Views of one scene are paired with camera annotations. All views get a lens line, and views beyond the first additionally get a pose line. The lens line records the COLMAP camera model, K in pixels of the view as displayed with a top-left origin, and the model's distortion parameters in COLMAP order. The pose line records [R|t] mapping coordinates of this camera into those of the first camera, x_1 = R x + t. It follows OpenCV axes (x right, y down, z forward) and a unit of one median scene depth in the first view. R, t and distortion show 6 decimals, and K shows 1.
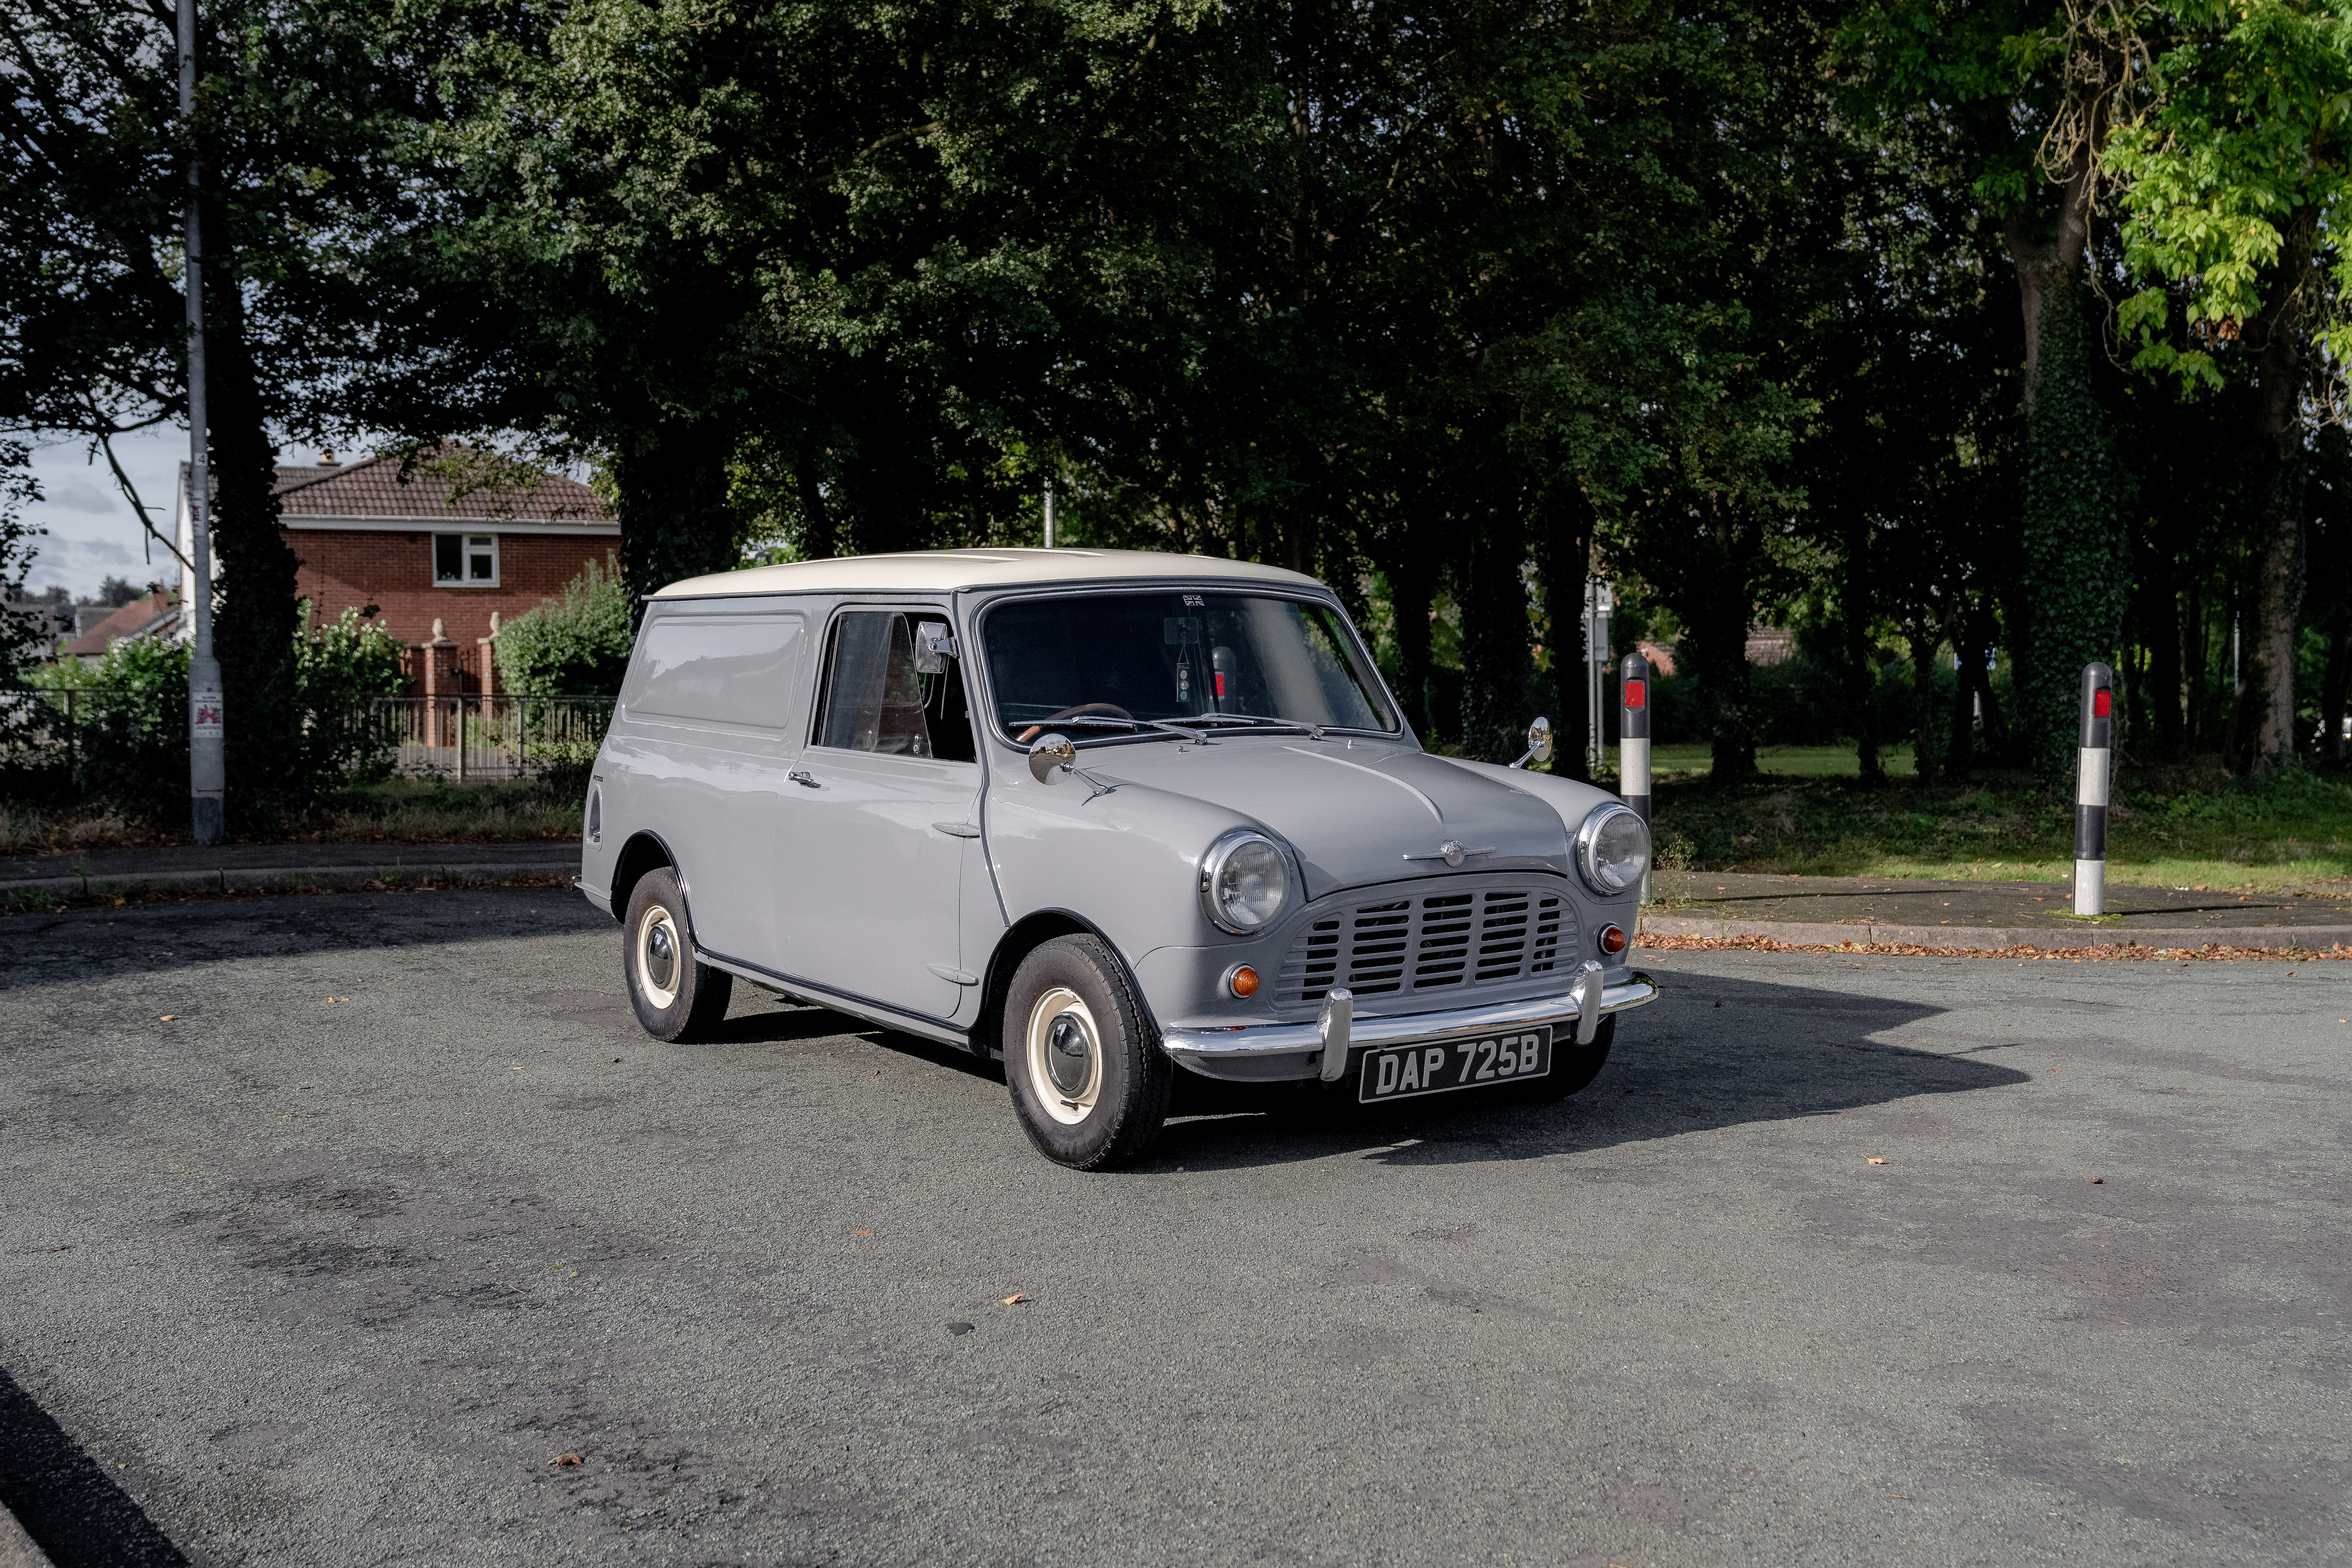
lens RADIAL K [[2525.2, 0, 1252.1], [0, 2525.2, 723.7], [0, 0, 1]] dist [0.090559, 0.000000]
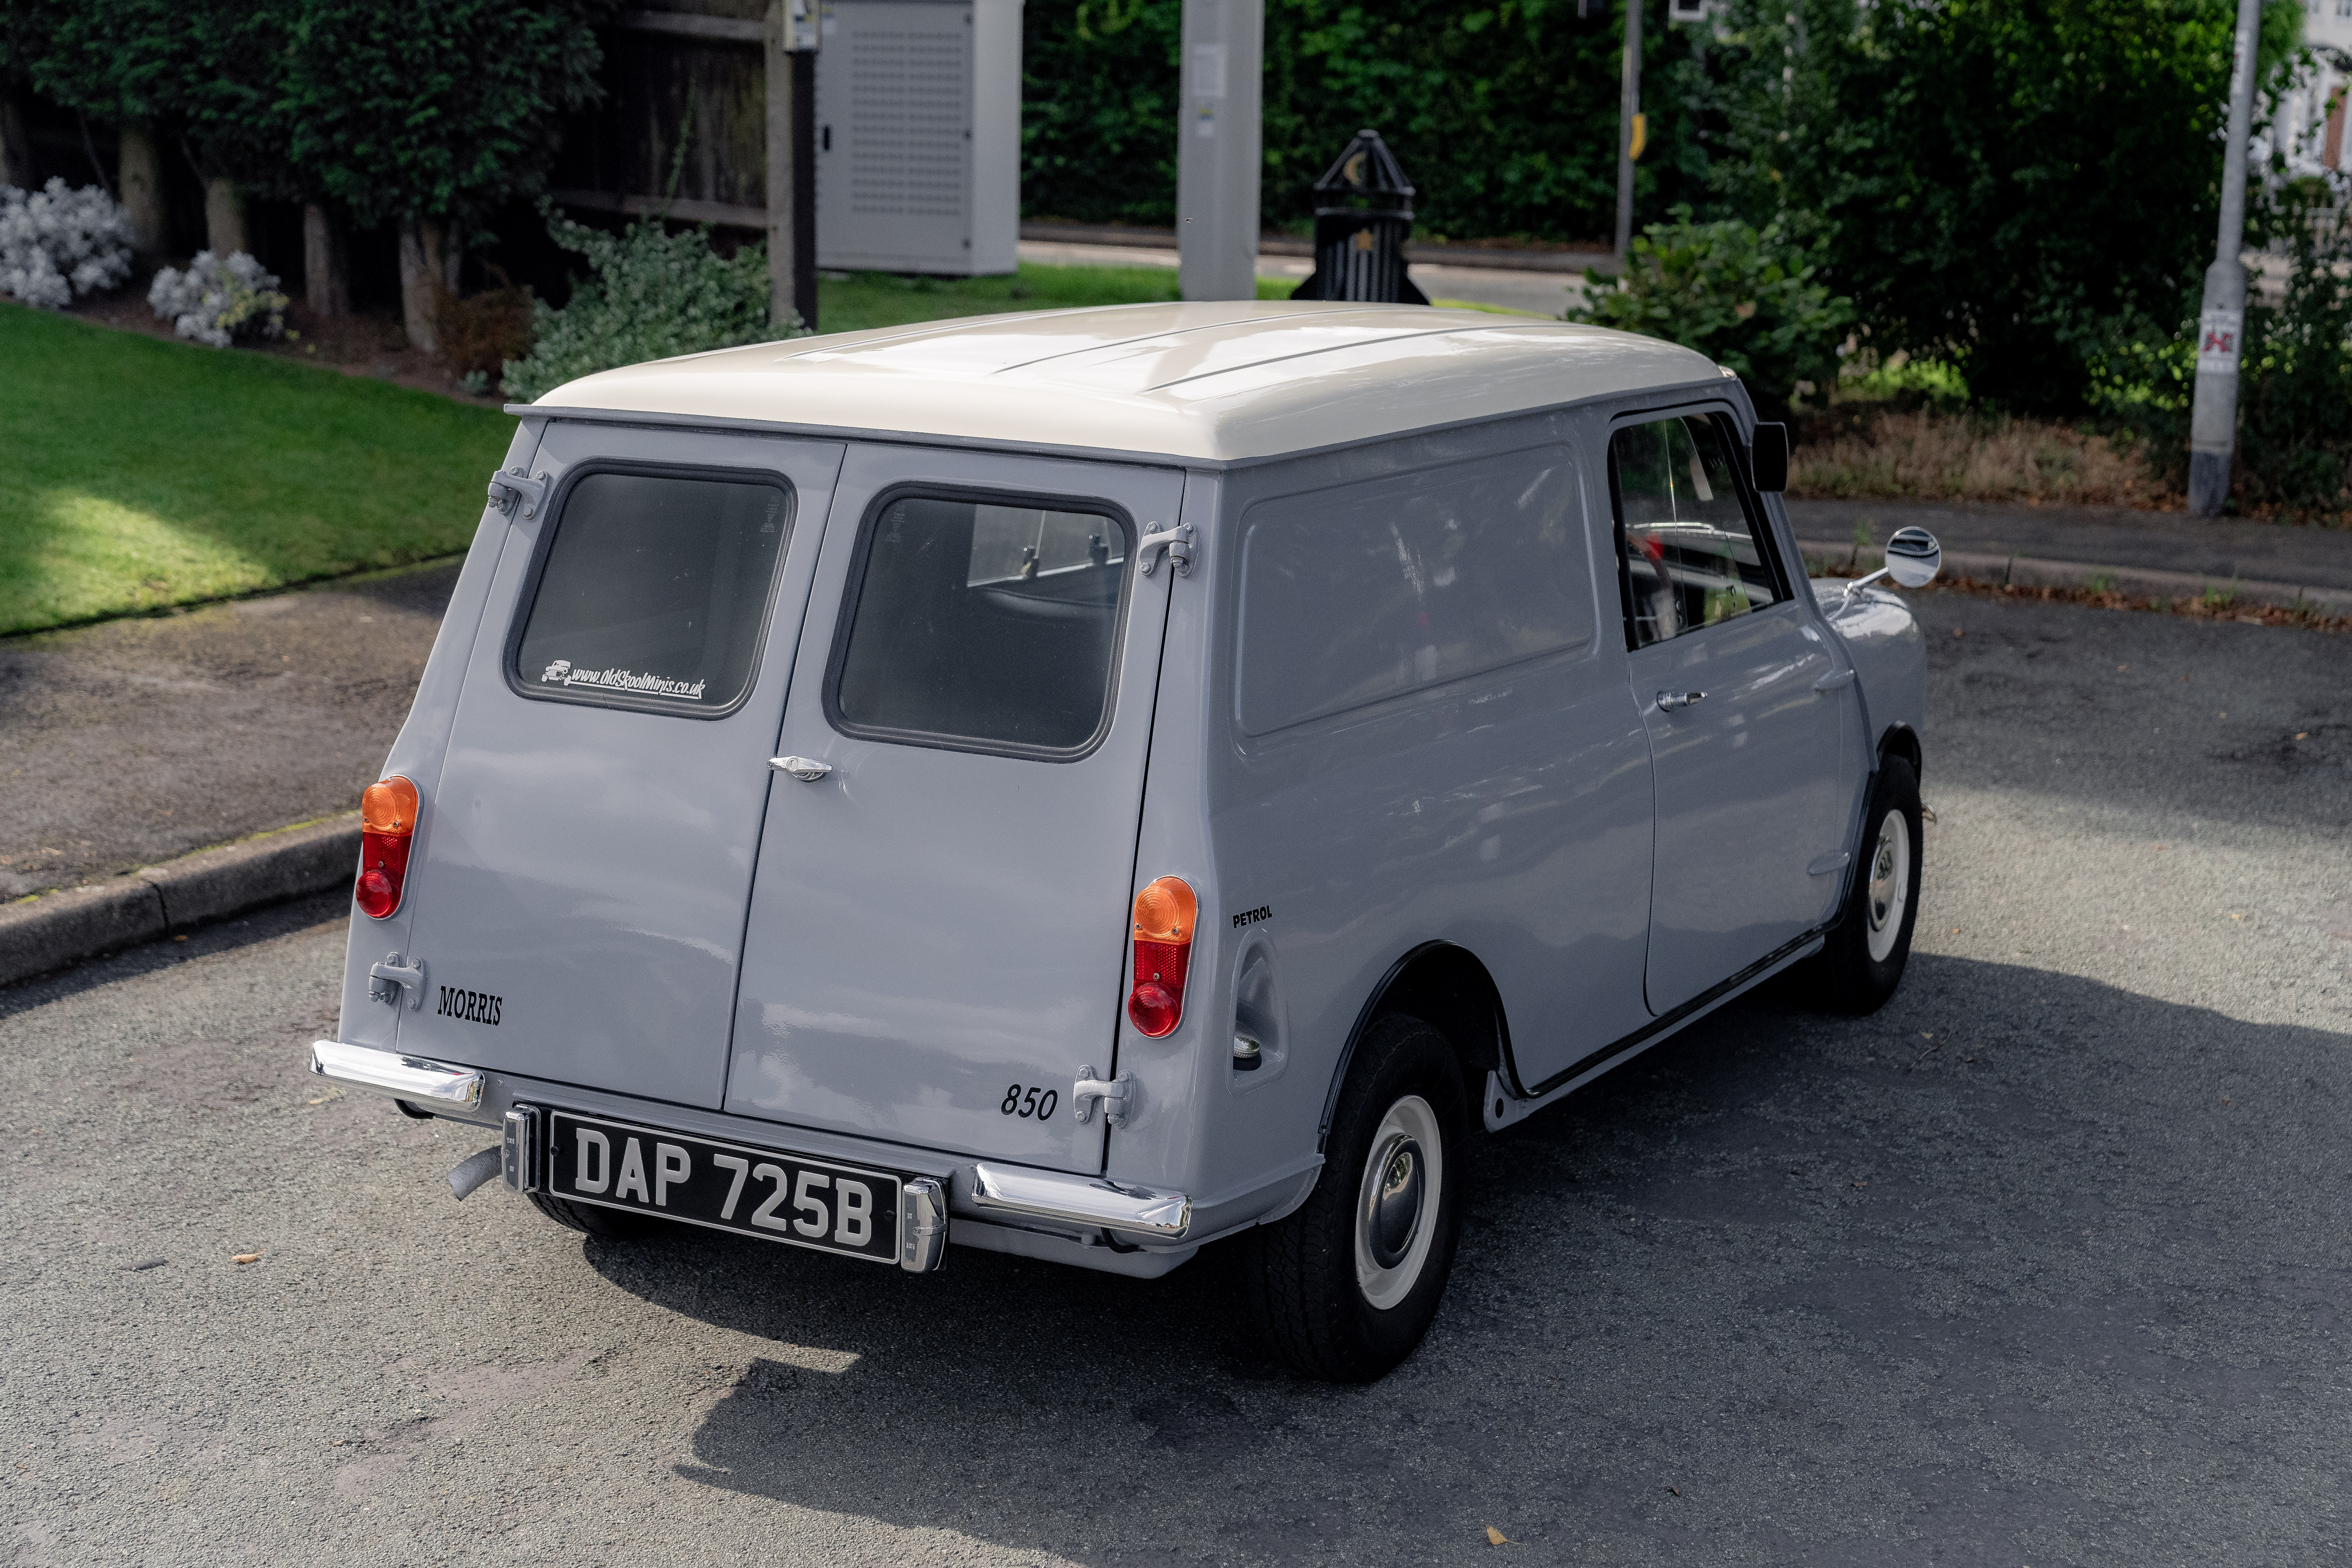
lens RADIAL K [[3415.1, 0, 1176.0], [0, 3415.1, 776.0], [0, 0, 1]] dist [0.078358, 0.000000]
pose [[0.469513, 0.189134, -0.862430, 0.199476], [-0.044818, 0.980633, 0.190657, -0.031884], [0.881787, -0.050863, 0.468896, 0.162312]]
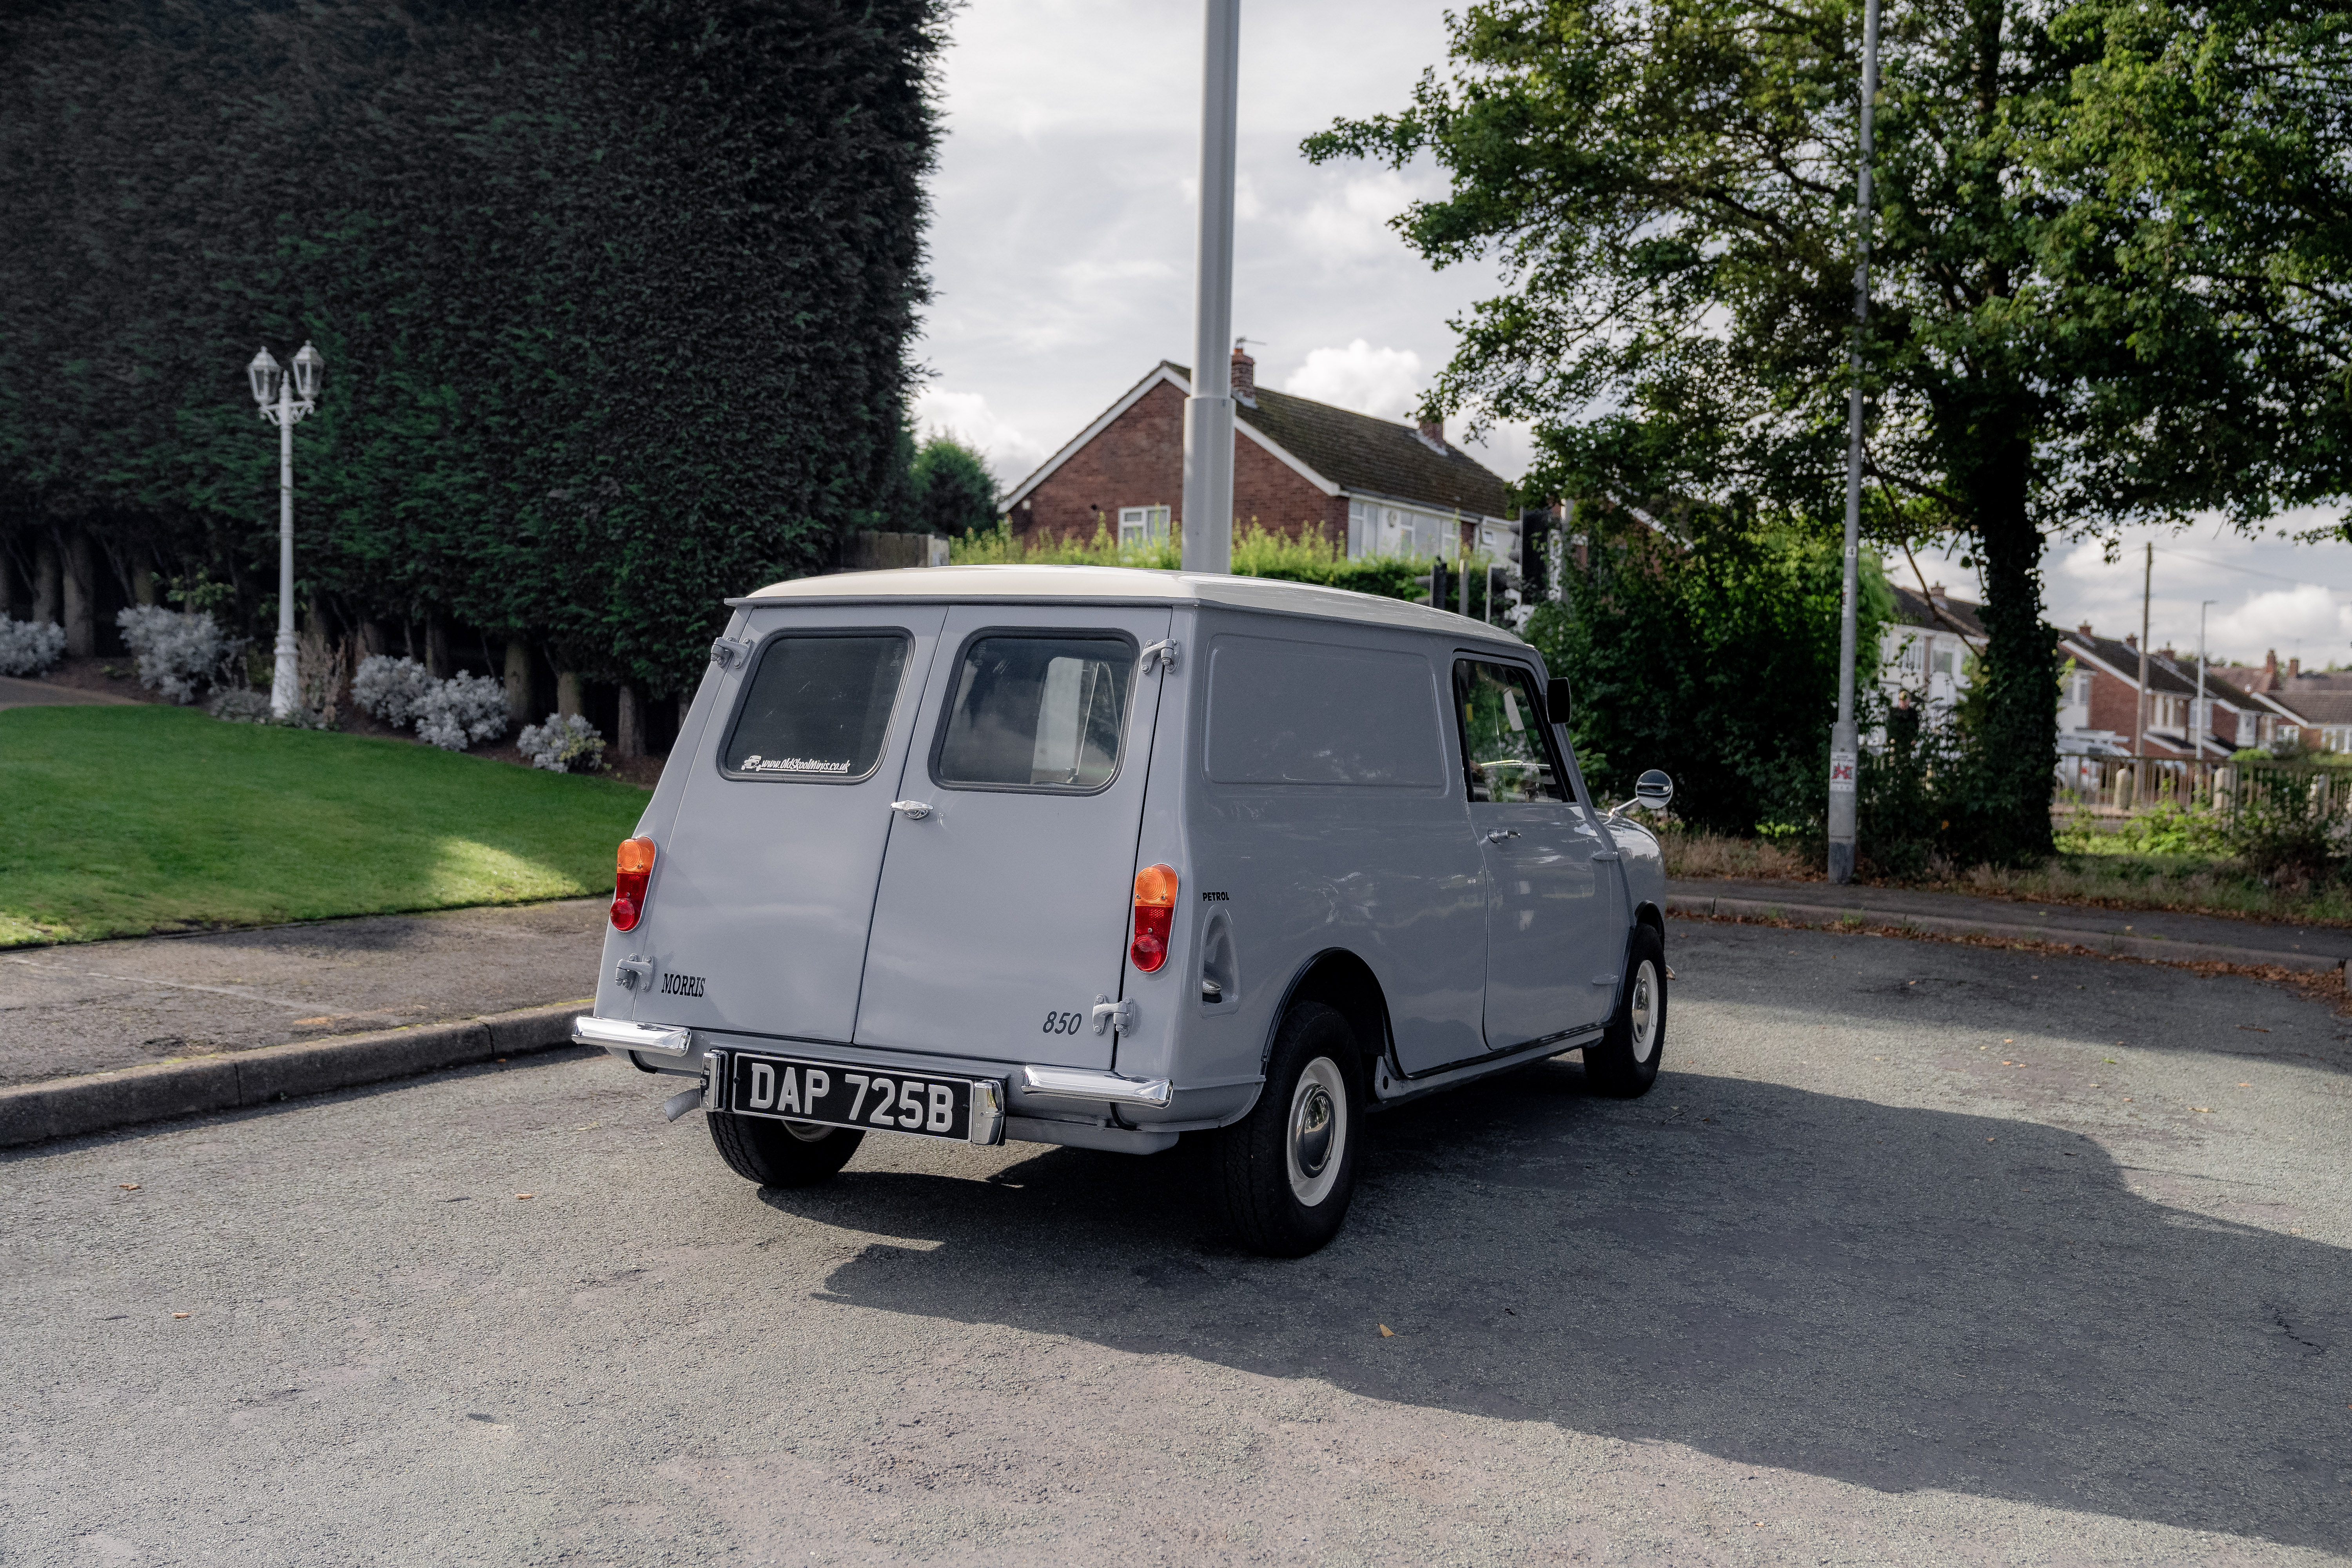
lens RADIAL K [[2182.4, 0, 1179.1], [0, 2182.4, 773.0], [0, 0, 1]] dist [0.071004, 0.000000]
pose [[0.469366, 0.039091, -0.882138, 0.194835], [-0.049612, 0.998609, 0.017855, -0.001195], [0.881609, 0.035384, 0.470653, 0.167728]]
